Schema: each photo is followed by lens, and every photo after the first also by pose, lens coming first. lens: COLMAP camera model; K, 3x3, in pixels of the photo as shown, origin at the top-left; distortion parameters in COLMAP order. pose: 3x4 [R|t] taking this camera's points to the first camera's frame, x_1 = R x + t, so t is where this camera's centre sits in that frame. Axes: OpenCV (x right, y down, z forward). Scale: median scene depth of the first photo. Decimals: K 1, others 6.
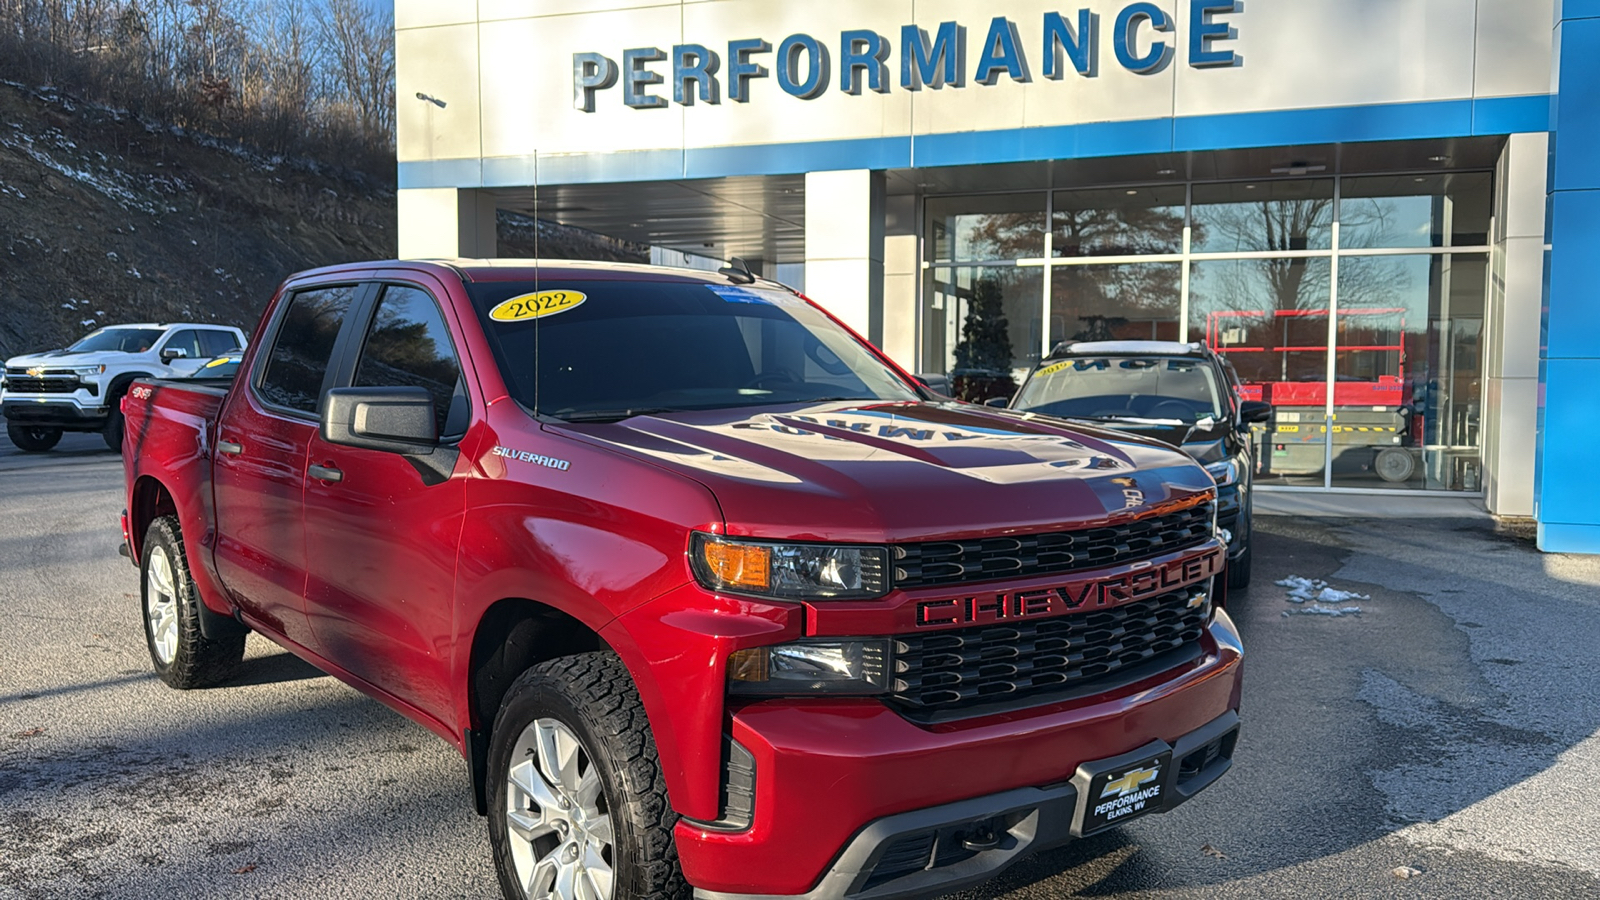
lens RADIAL K [[1289.1, 0, 802.5], [0, 1289.1, 441.8], [0, 0, 1]] dist [0.082006, -0.113477]
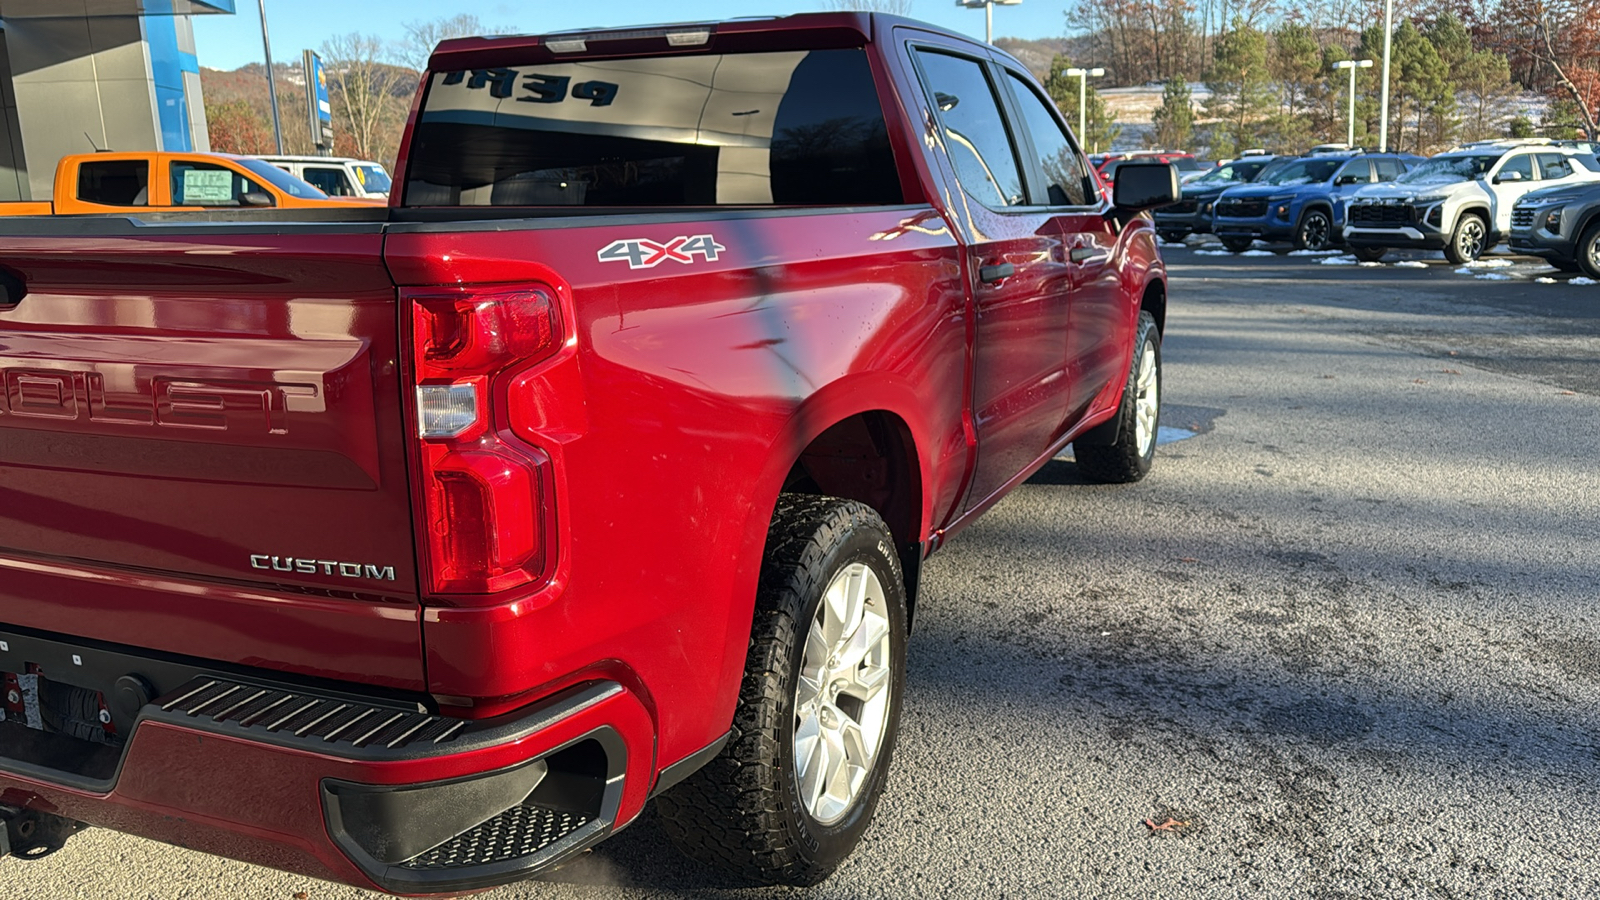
lens RADIAL K [[1289.1, 0, 809.2], [0, 1289.1, 442.6], [0, 0, 1]] dist [0.082006, -0.113477]
pose [[-0.446815, -0.187769, 0.874699, -0.846381], [0.086889, 0.963995, 0.251323, -0.074936], [-0.890397, 0.188296, -0.414412, 1.159878]]
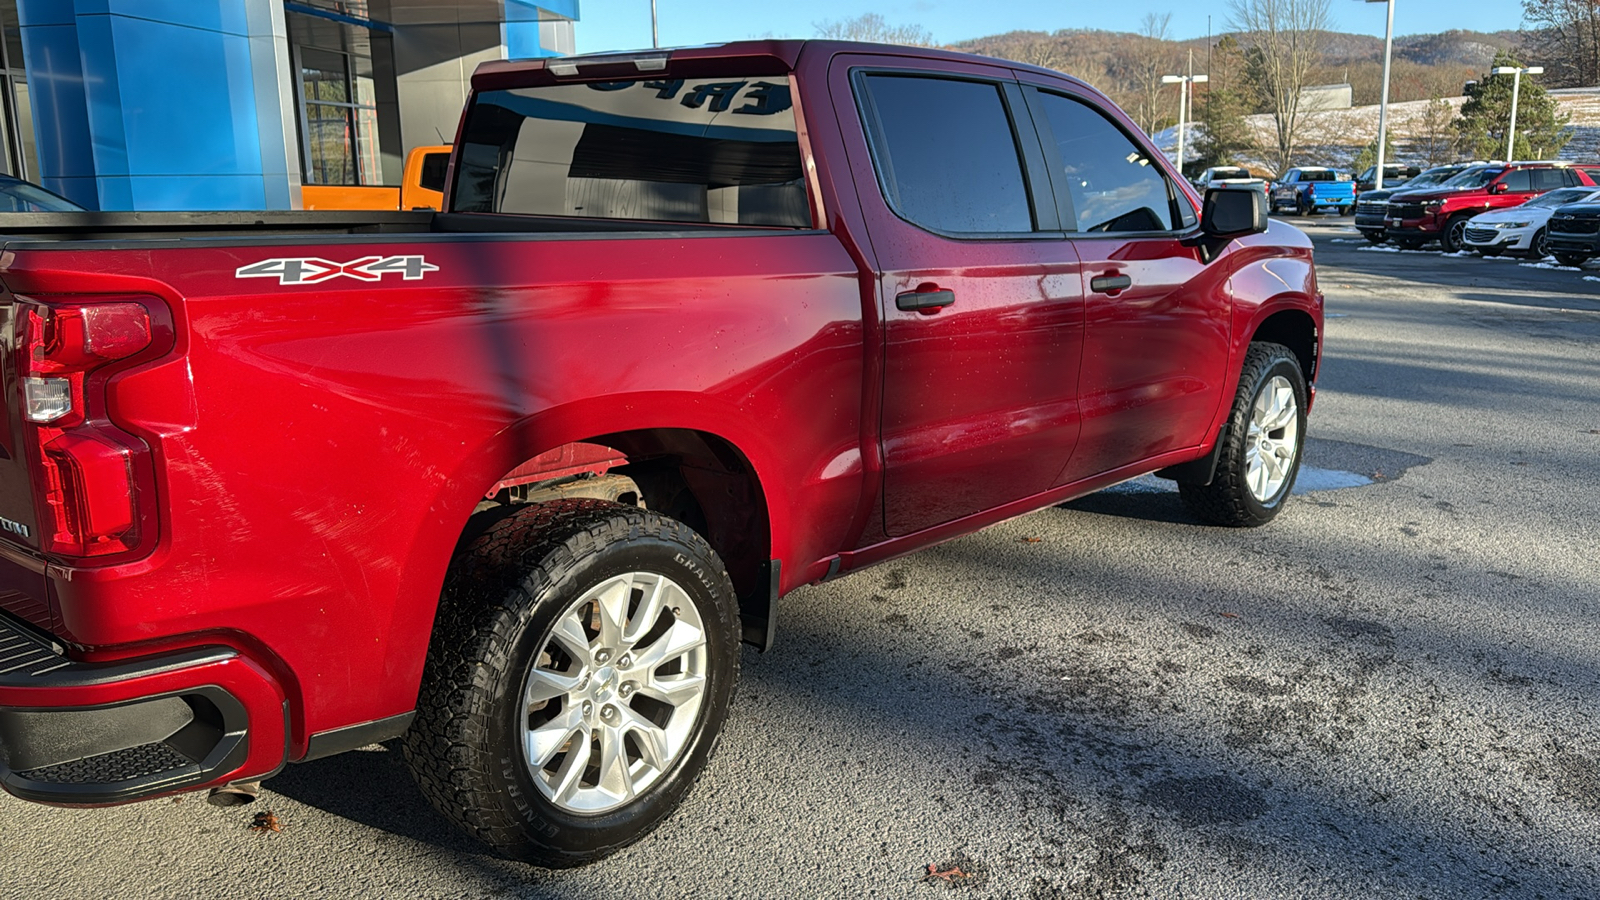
lens RADIAL K [[1289.1, 0, 816.4], [0, 1289.1, 444.0], [0, 0, 1]] dist [0.082006, -0.113477]
pose [[-0.168372, -0.218354, 0.961235, -0.920888], [0.071403, 0.969893, 0.232828, -0.070489], [-0.983134, 0.107837, -0.147712, 0.970425]]
